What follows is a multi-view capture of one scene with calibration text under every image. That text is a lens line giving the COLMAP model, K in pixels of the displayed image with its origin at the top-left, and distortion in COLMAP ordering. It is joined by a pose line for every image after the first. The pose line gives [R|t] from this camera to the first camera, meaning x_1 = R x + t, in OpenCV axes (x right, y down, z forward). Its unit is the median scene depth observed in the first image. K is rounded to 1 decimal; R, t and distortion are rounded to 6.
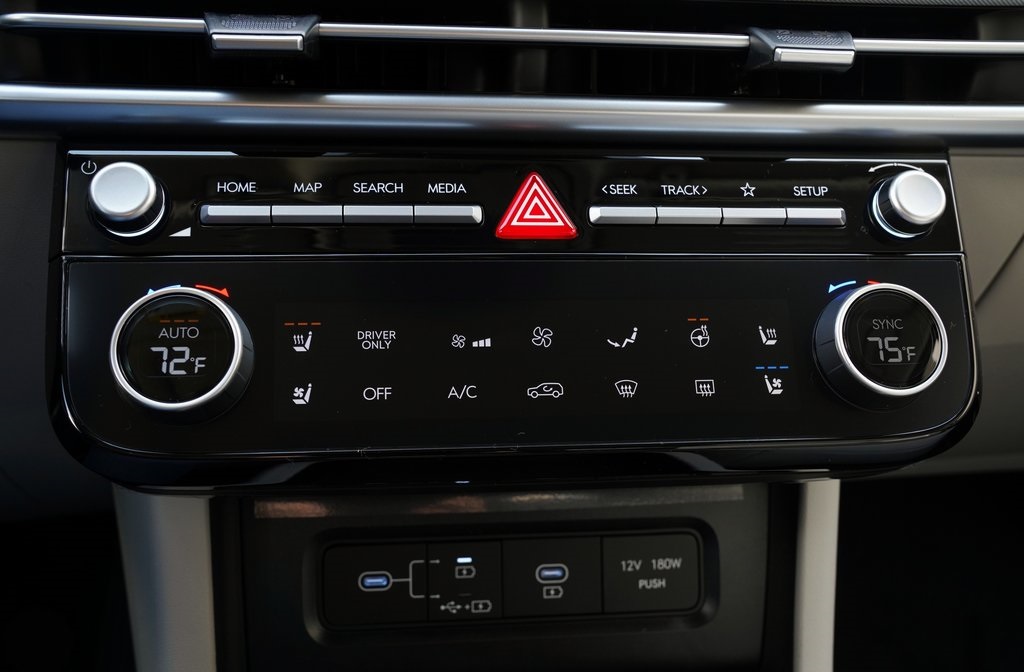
lens RADIAL K [[1005.2, 0, 508.6], [0, 1005.2, 334.0], [0, 0, 1]] dist [-0.009296, 0.000000]
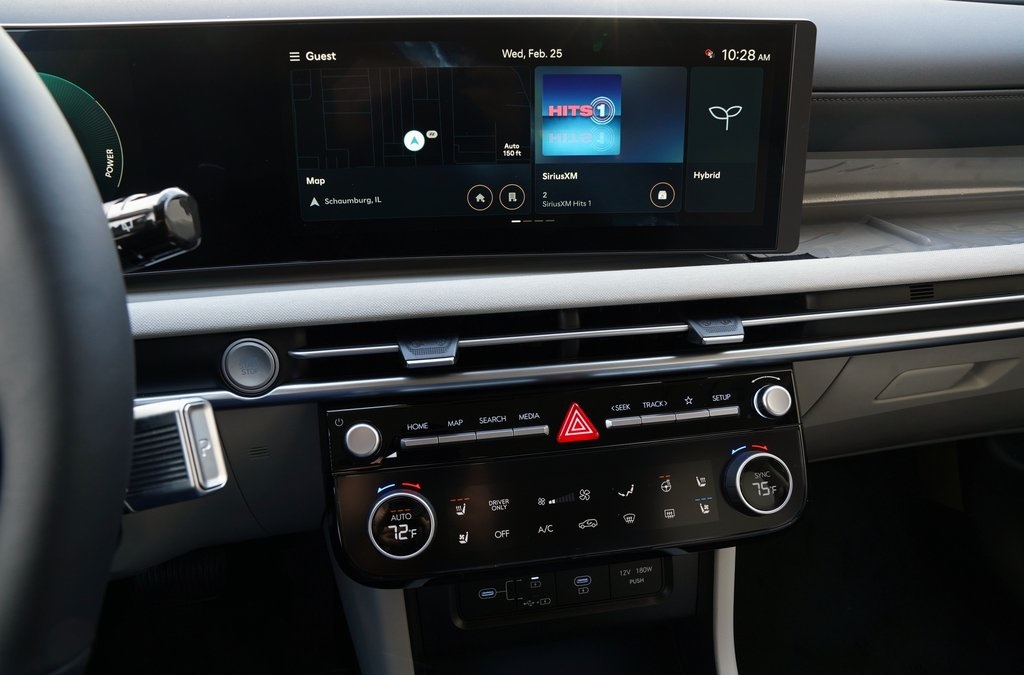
lens RADIAL K [[713.4, 0, 511.0], [0, 713.4, 339.0], [0, 0, 1]] dist [-0.116922, 0.065994]
pose [[0.998299, -0.053810, 0.022459, -0.117669], [0.051637, 0.994769, 0.088143, -0.408458], [-0.027085, -0.086834, 0.995855, -0.297568]]
